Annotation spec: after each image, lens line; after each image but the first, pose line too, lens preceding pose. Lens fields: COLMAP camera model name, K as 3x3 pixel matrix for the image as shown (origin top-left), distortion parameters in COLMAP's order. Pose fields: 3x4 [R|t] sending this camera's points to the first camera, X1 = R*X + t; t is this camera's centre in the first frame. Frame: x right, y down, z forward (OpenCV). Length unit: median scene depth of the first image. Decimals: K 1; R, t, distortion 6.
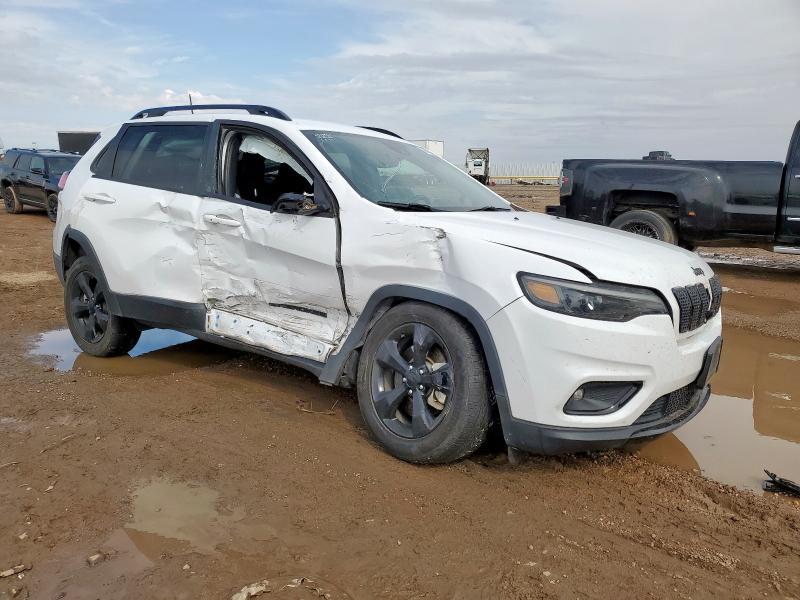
lens RADIAL K [[626.4, 0, 400.0], [0, 626.4, 300.0], [0, 0, 1]] dist [0.002906, 0.002647]
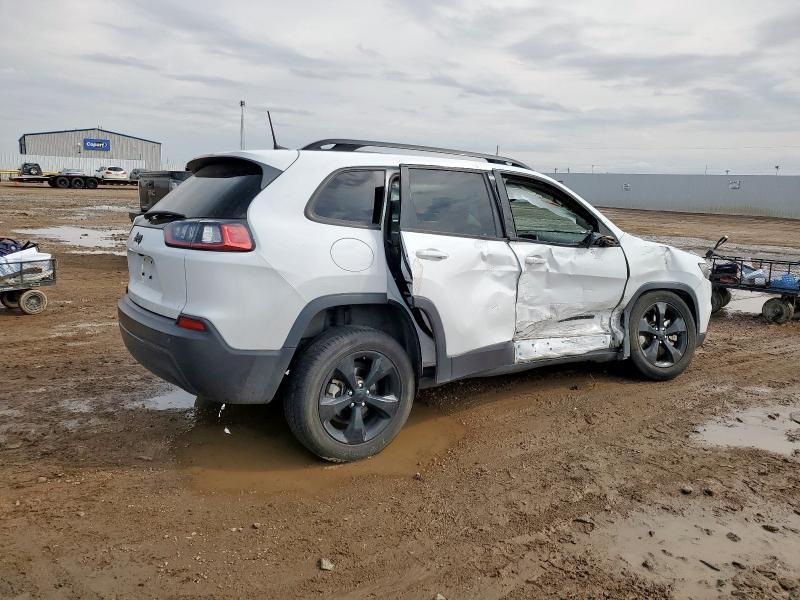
lens RADIAL K [[626.4, 0, 400.0], [0, 626.4, 300.0], [0, 0, 1]] dist [0.002906, 0.002647]
pose [[0.370970, -0.180034, 0.911026, -1.440433], [0.164588, 0.978243, 0.126297, -0.242177], [-0.913943, 0.103091, 0.392531, 0.785878]]
